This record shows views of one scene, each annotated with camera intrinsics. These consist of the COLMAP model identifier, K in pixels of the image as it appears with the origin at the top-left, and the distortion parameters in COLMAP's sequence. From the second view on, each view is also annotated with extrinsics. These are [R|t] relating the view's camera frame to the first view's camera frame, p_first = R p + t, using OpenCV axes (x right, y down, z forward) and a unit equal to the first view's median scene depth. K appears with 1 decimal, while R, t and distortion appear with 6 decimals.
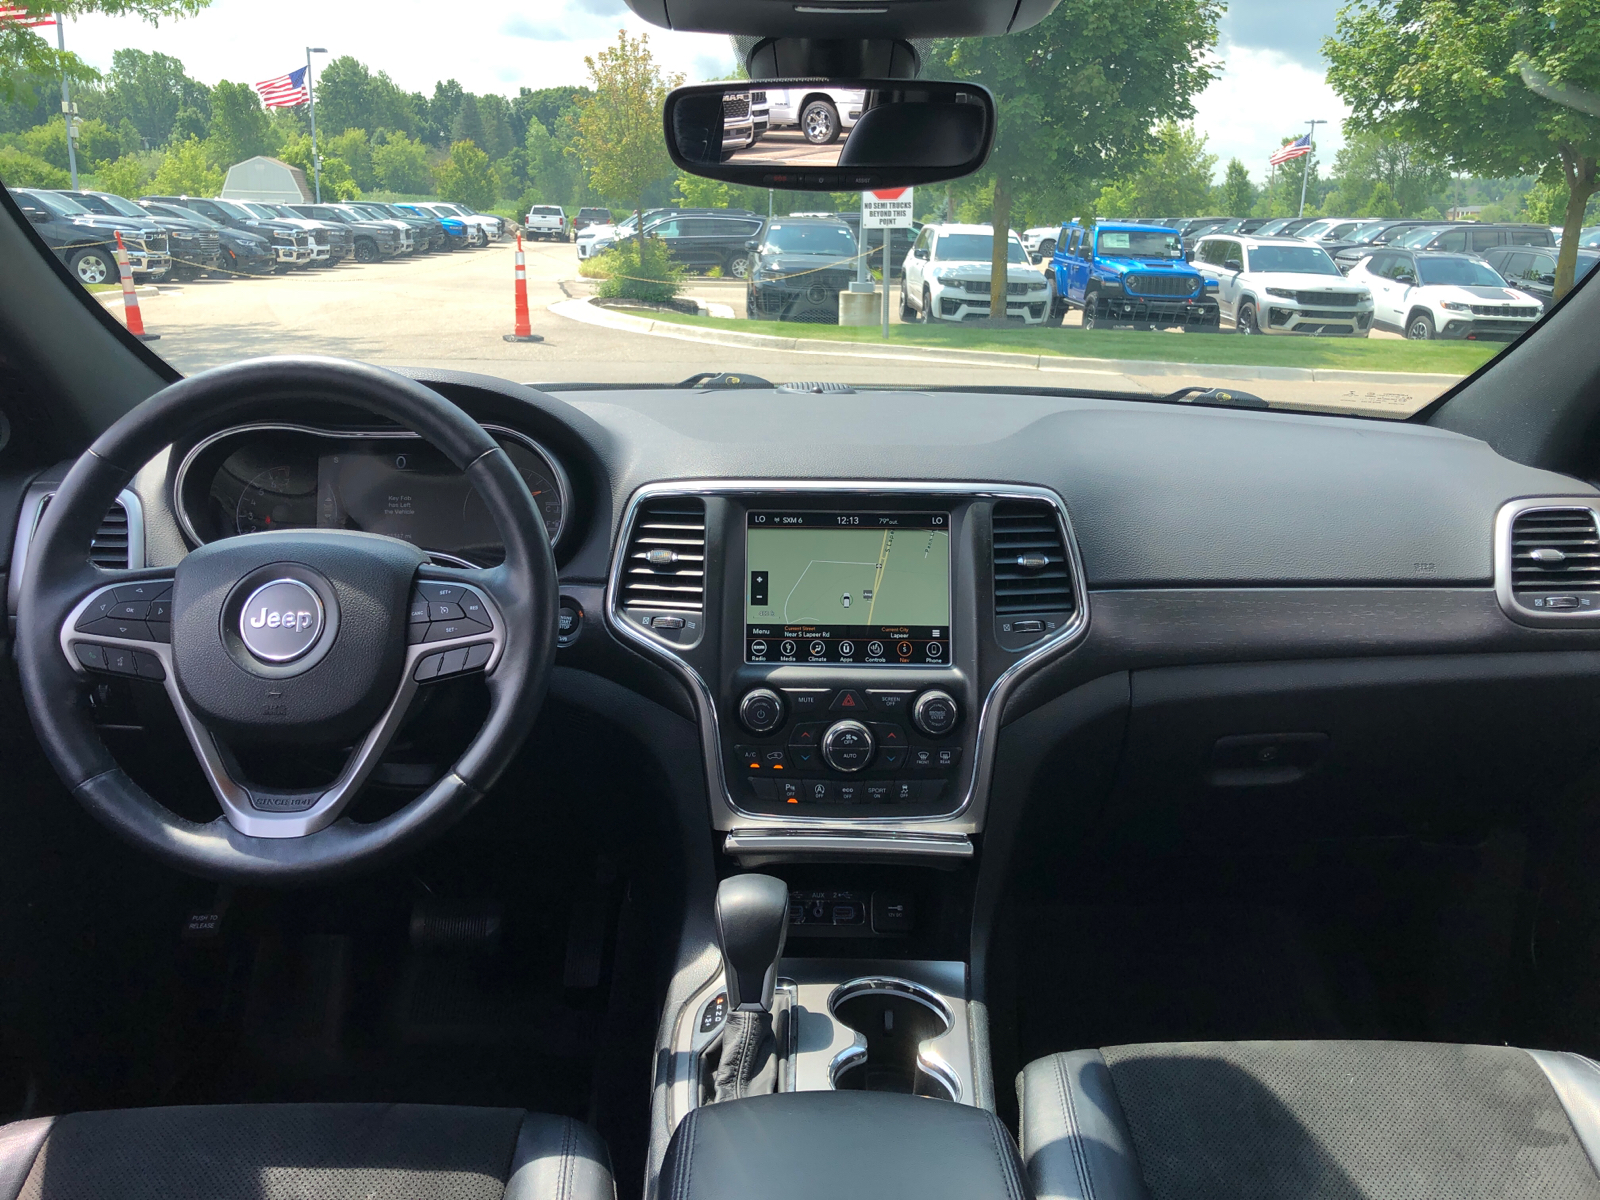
lens RADIAL K [[1324.7, 0, 800.0], [0, 1324.7, 600.0], [0, 0, 1]] dist [0.000744, 0.002269]
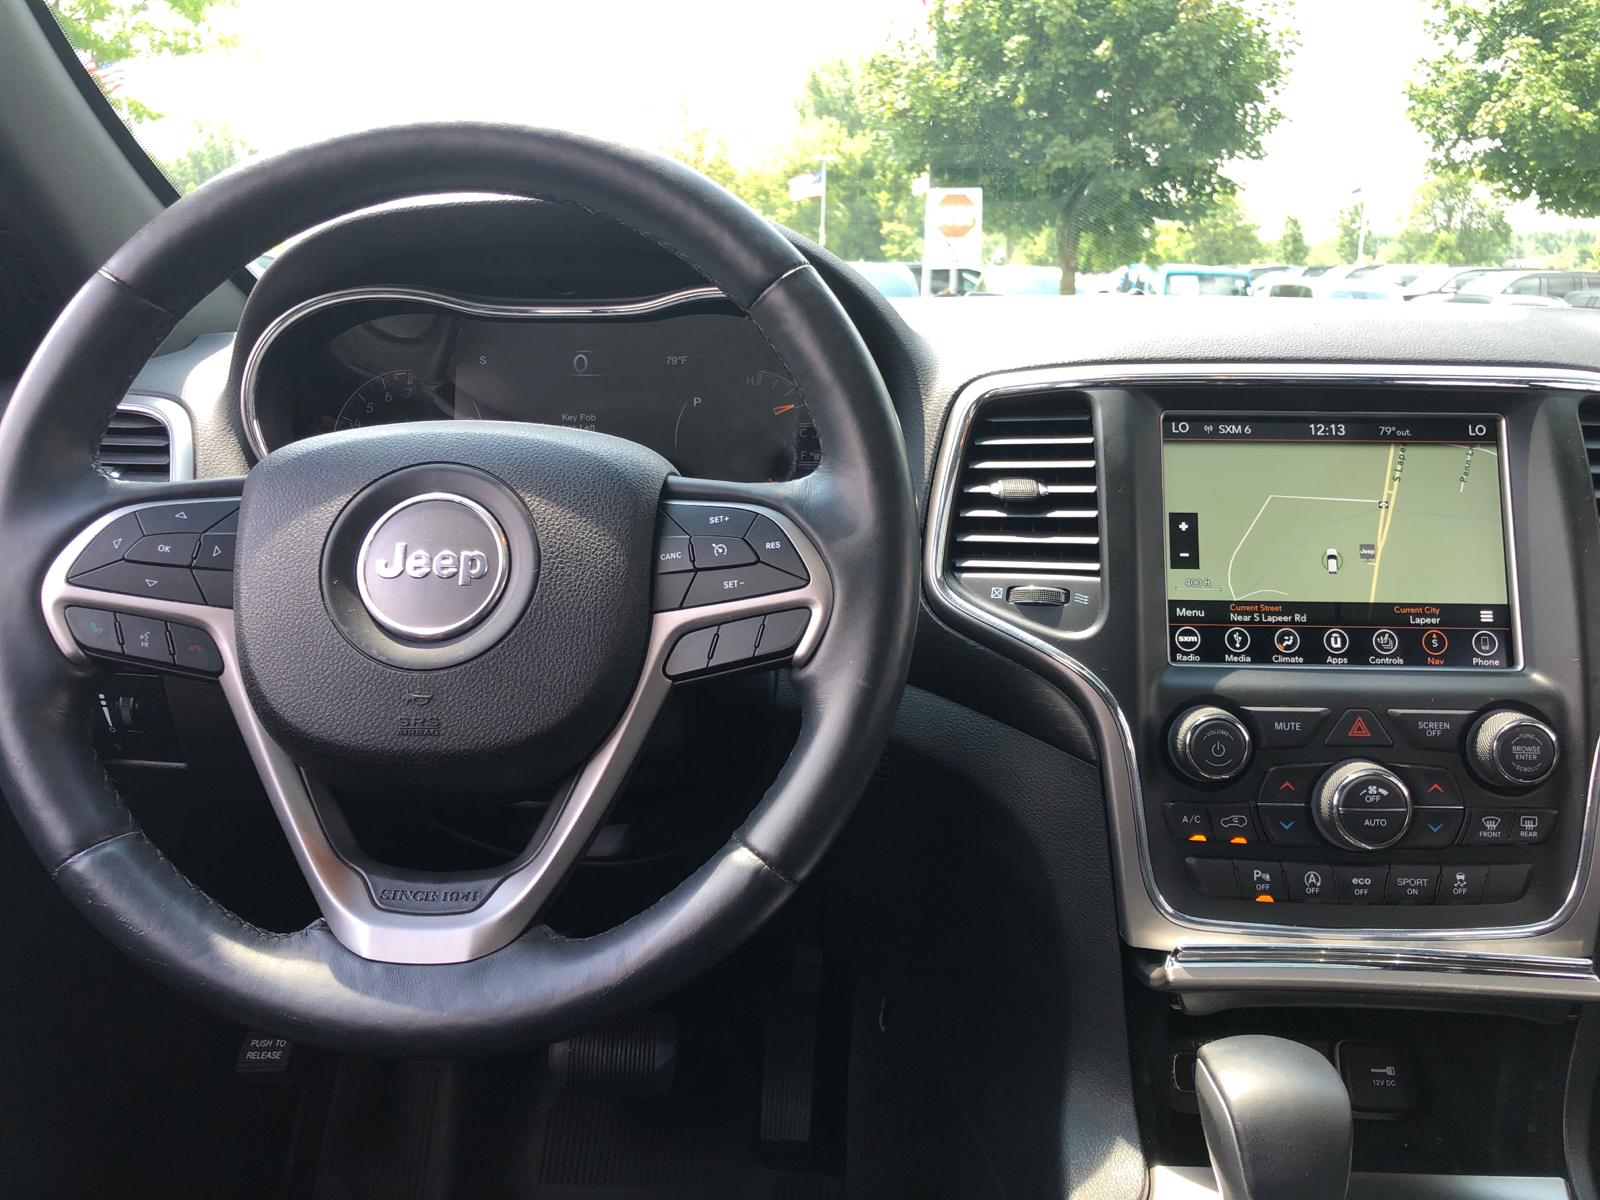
lens RADIAL K [[1308.6, 0, 761.4], [0, 1308.6, 610.5], [0, 0, 1]] dist [0.057794, -0.099165]
pose [[0.998358, 0.001850, -0.057246, -0.190148], [-0.004029, 0.999271, -0.037976, 0.046738], [0.057134, 0.038144, 0.997638, 0.394668]]
